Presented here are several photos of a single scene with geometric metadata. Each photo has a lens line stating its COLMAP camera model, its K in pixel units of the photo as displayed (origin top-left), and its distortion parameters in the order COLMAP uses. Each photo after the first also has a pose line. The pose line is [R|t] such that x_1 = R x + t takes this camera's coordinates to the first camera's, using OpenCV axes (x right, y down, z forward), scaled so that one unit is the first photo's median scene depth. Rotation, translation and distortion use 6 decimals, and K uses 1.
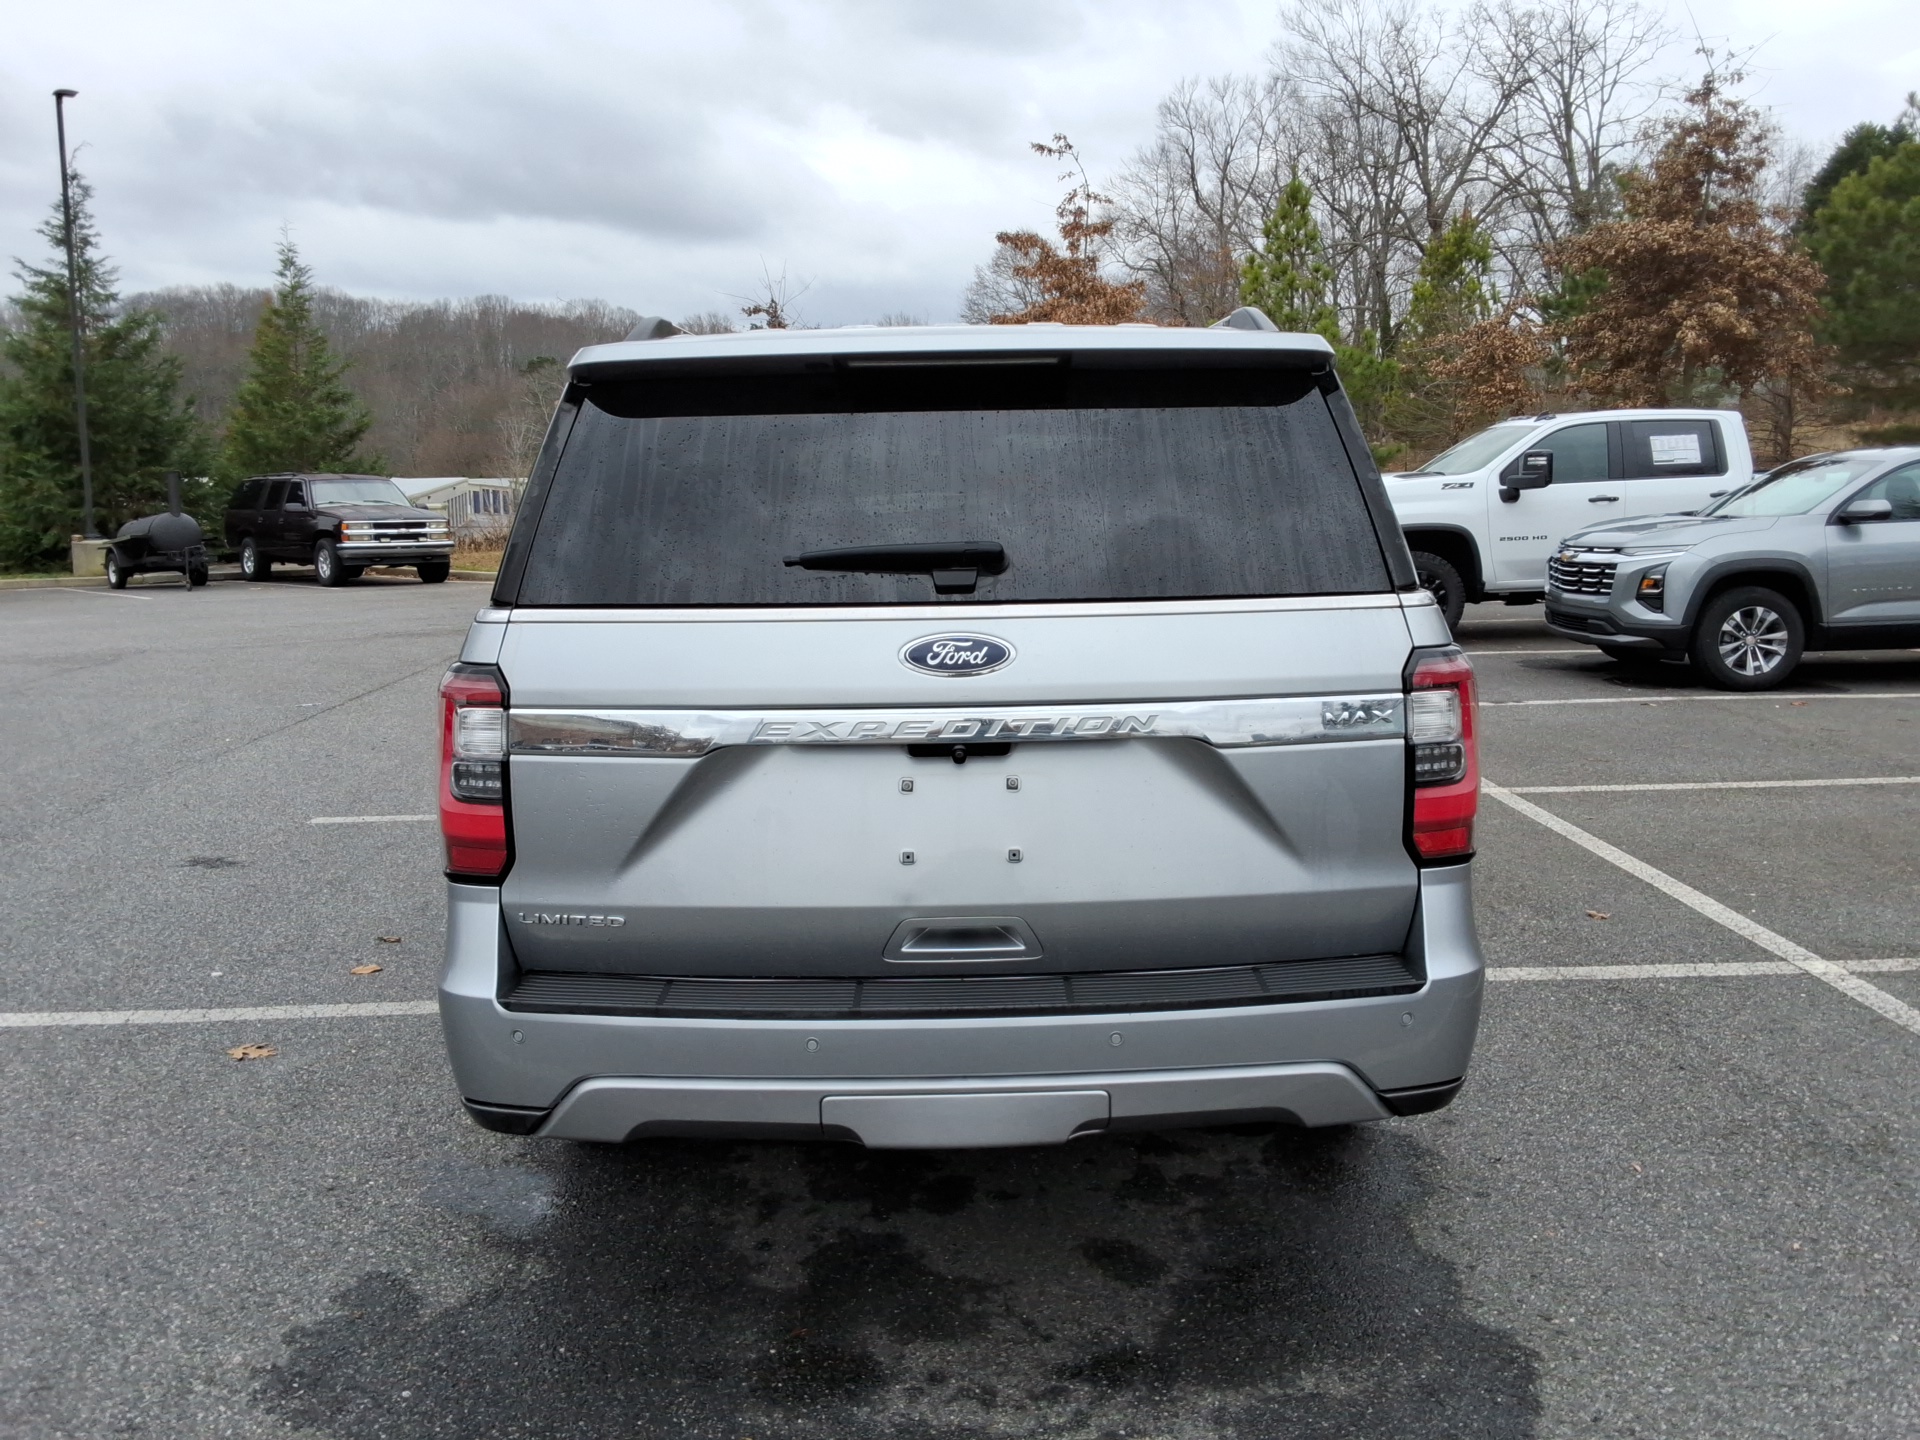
lens RADIAL K [[1541.3, 0, 987.3], [0, 1541.3, 717.2], [0, 0, 1]] dist [0.078479, -0.112044]
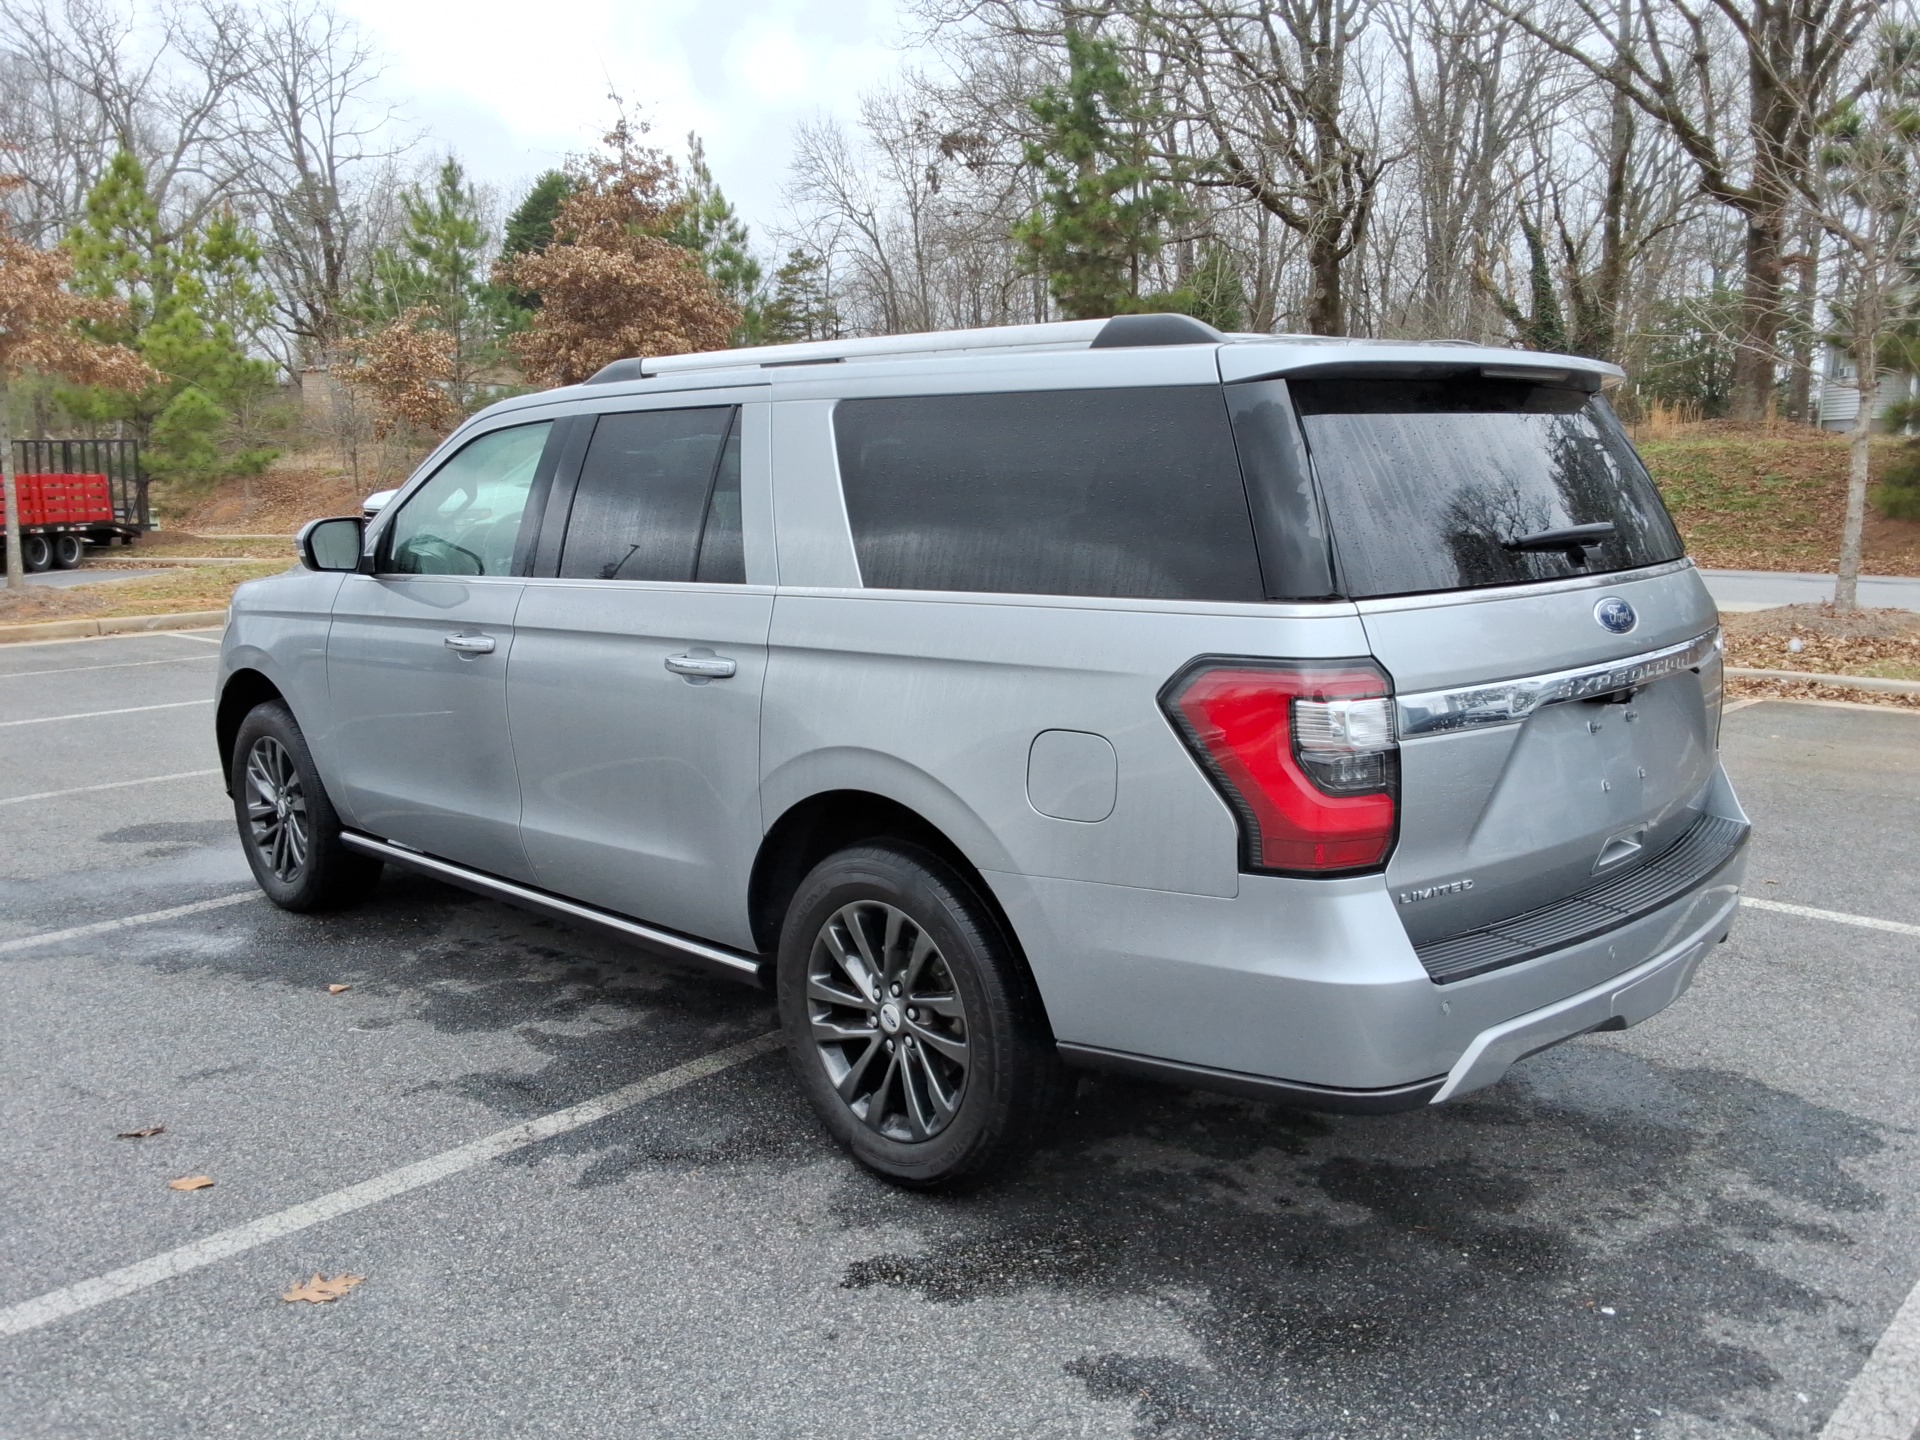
lens RADIAL K [[1541.3, 0, 969.8], [0, 1541.3, 722.8], [0, 0, 1]] dist [0.078479, -0.112044]
pose [[0.705588, -0.105691, 0.700696, -0.480130], [0.108106, 0.993295, 0.040966, -0.023993], [-0.700327, 0.046844, 0.712283, 0.183616]]
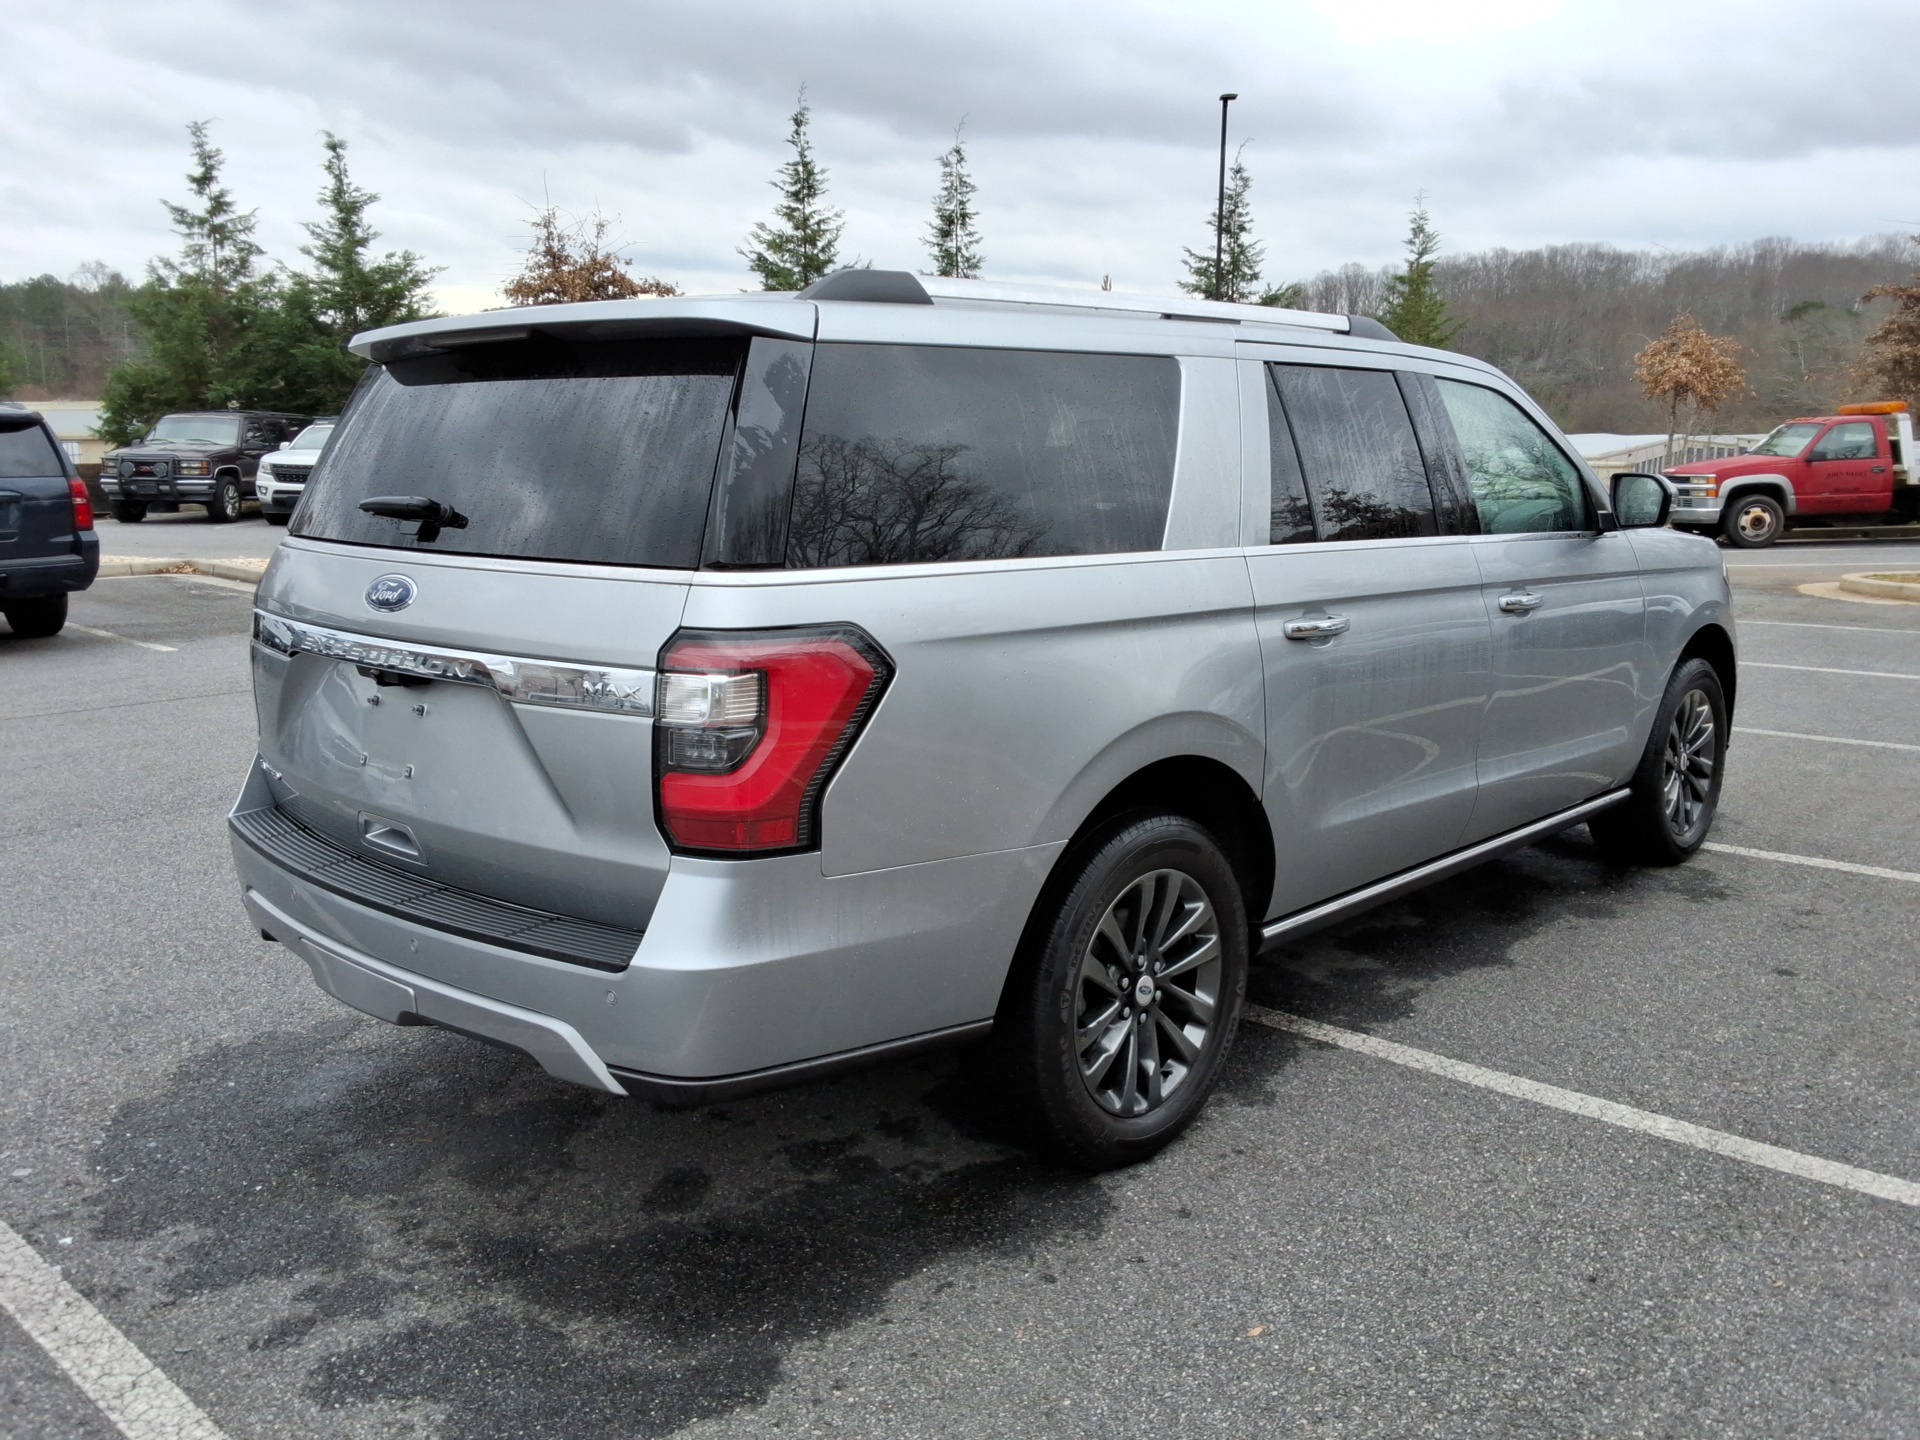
lens RADIAL K [[1541.3, 0, 974.8], [0, 1541.3, 720.1], [0, 0, 1]] dist [0.078479, -0.112044]
pose [[0.724070, 0.130889, -0.677194, 0.424171], [-0.111446, 0.991129, 0.072406, -0.030775], [0.680663, 0.023044, 0.732234, 0.167541]]
